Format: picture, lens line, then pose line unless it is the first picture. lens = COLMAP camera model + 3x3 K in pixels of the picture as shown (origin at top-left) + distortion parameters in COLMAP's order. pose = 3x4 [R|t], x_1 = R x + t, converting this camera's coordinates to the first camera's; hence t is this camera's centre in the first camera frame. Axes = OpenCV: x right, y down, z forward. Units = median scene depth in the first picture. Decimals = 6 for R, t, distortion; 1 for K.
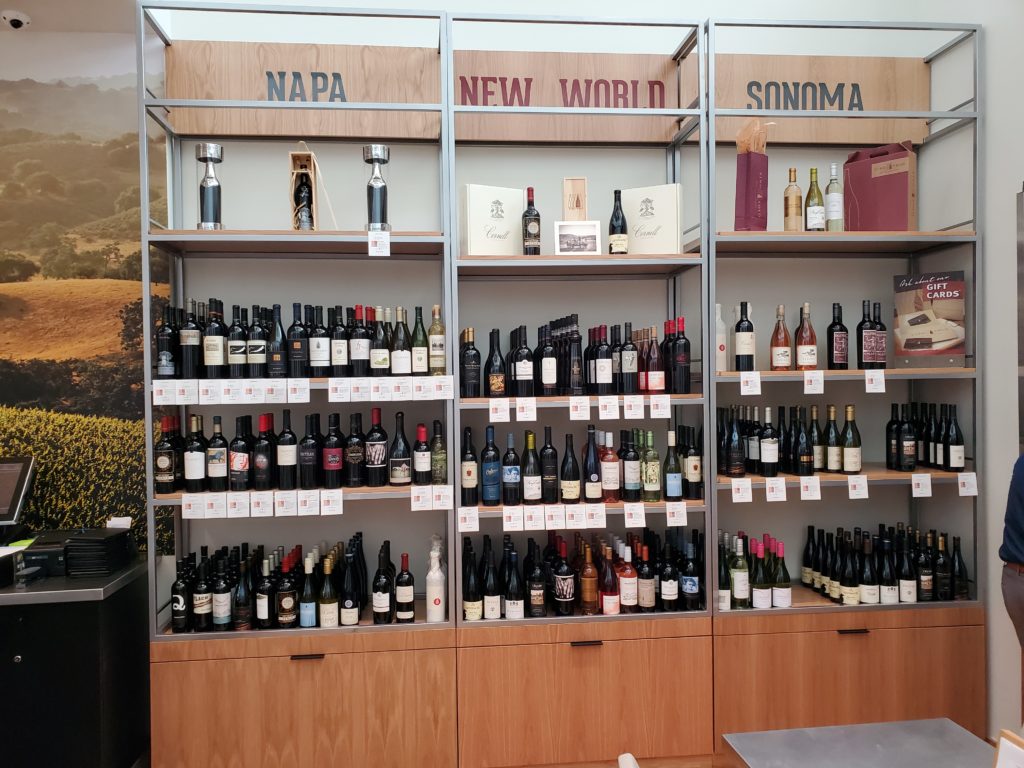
lens RADIAL K [[779.2, 0, 564.3], [0, 779.2, 412.9], [0, 0, 1]] dist [-0.015264, 0.019963]
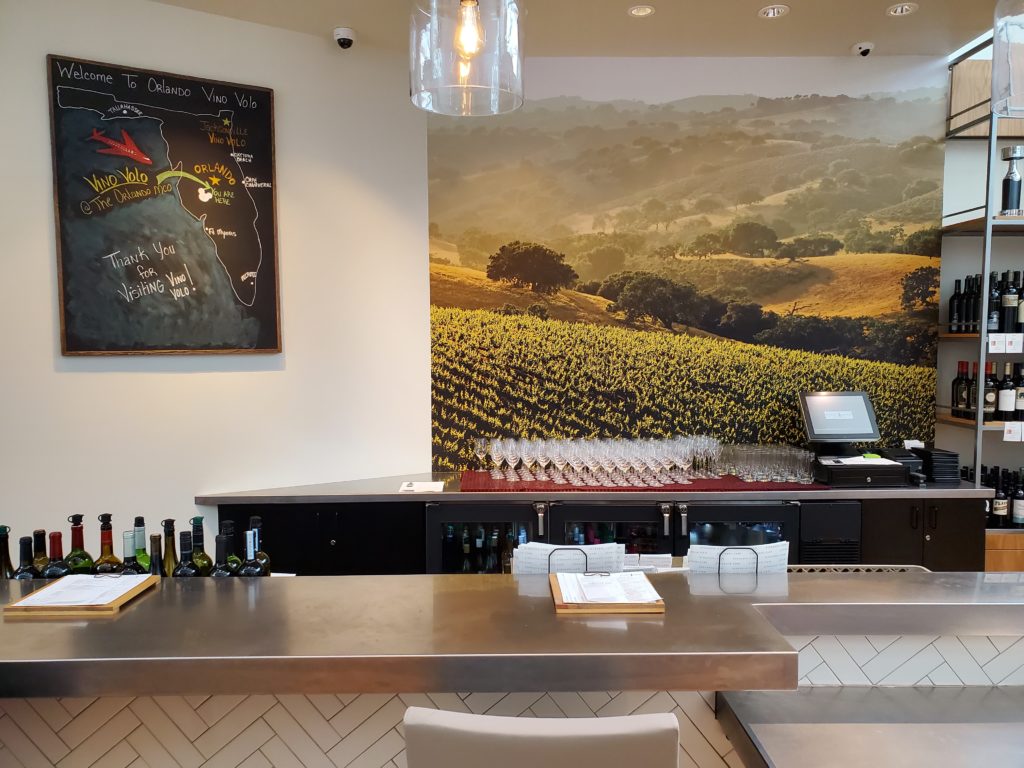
lens RADIAL K [[779.2, 0, 509.8], [0, 779.2, 419.8], [0, 0, 1]] dist [-0.015264, 0.019963]
pose [[0.993901, 0.024366, -0.107551, -1.075520], [-0.018303, 0.998206, 0.057007, 0.038316], [0.108747, -0.054691, 0.992564, -0.346853]]
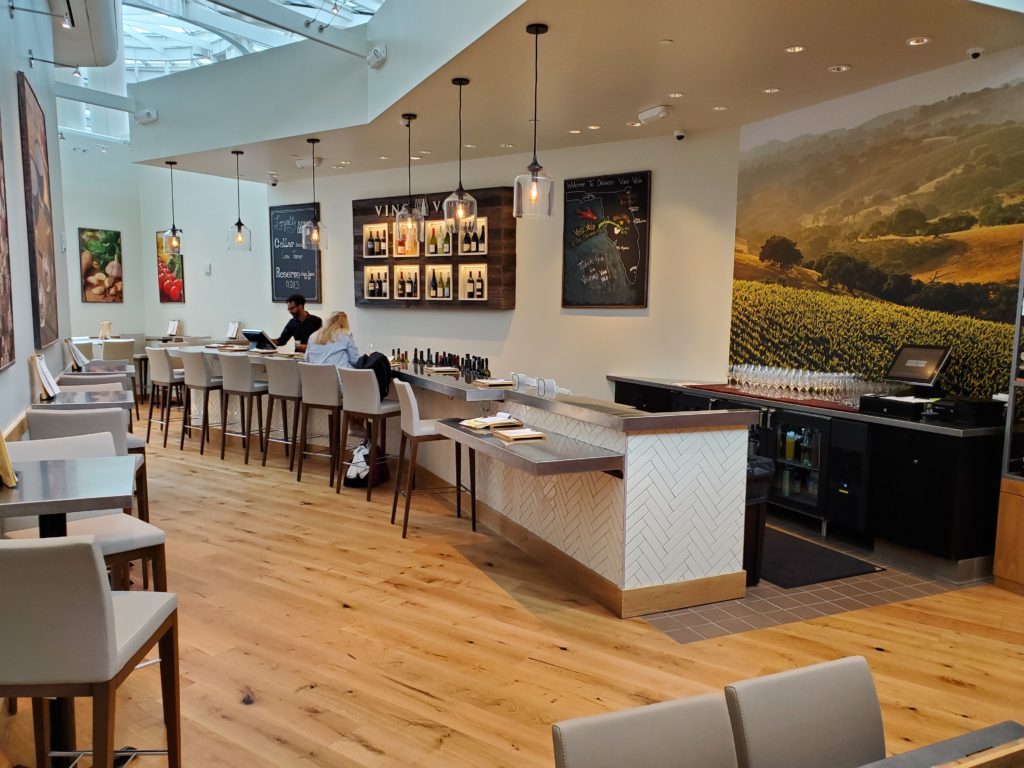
lens RADIAL K [[779.2, 0, 511.1], [0, 779.2, 398.3], [0, 0, 1]] dist [-0.015264, 0.019963]
pose [[0.321636, 0.138333, -0.936704, 0.465307], [-0.036044, 0.990342, 0.133877, -0.016790], [0.946177, -0.009297, 0.323516, -0.315792]]
